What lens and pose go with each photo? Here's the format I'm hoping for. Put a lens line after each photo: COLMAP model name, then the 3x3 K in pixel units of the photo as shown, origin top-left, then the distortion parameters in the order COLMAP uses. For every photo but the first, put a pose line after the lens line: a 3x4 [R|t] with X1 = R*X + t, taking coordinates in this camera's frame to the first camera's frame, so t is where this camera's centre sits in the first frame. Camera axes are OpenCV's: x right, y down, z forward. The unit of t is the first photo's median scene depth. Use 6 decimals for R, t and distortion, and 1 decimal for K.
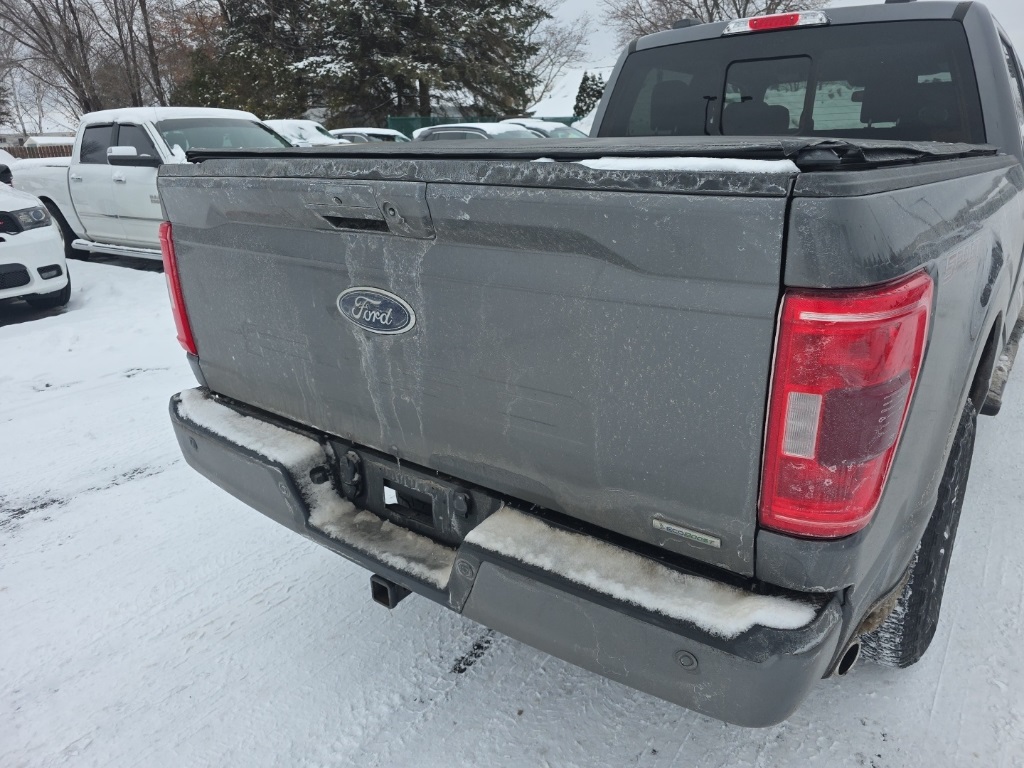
lens RADIAL K [[680.9, 0, 536.3], [0, 680.9, 398.3], [0, 0, 1]] dist [0.002211, -0.004624]
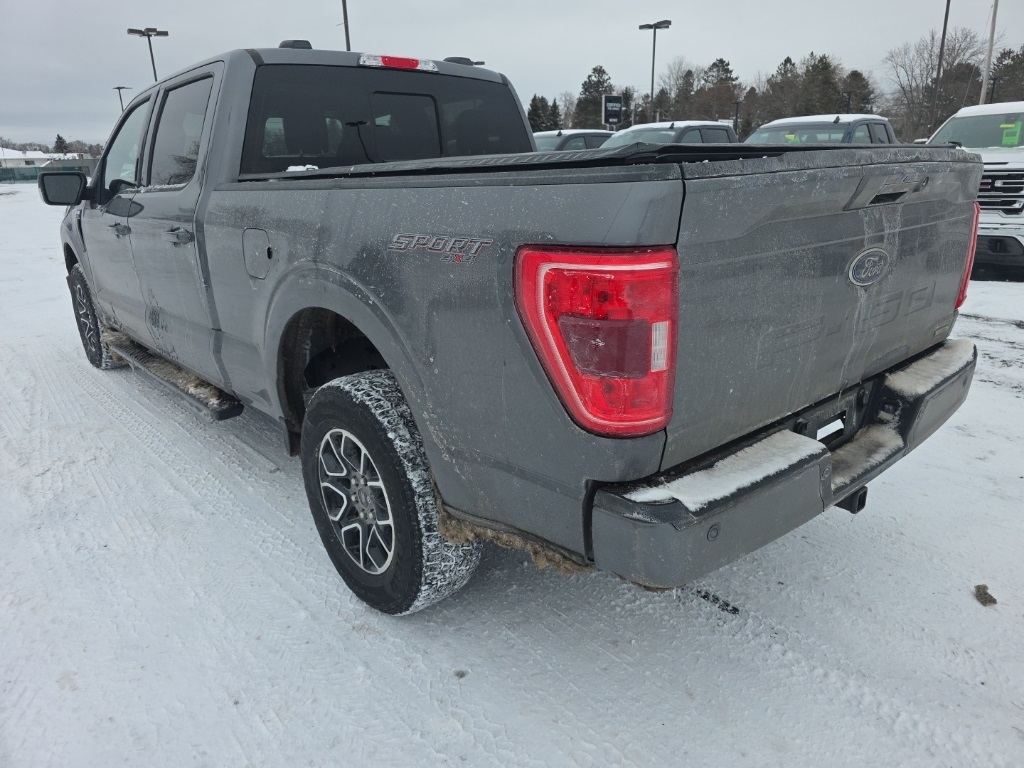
lens RADIAL K [[688.0, 0, 512.0], [0, 688.0, 384.0], [0, 0, 1]] dist [0.004463, -0.001453]
pose [[0.242972, -0.287748, 0.926372, -1.297899], [0.369836, 0.910337, 0.185765, -0.325573], [-0.896764, 0.297470, 0.327606, 0.968497]]
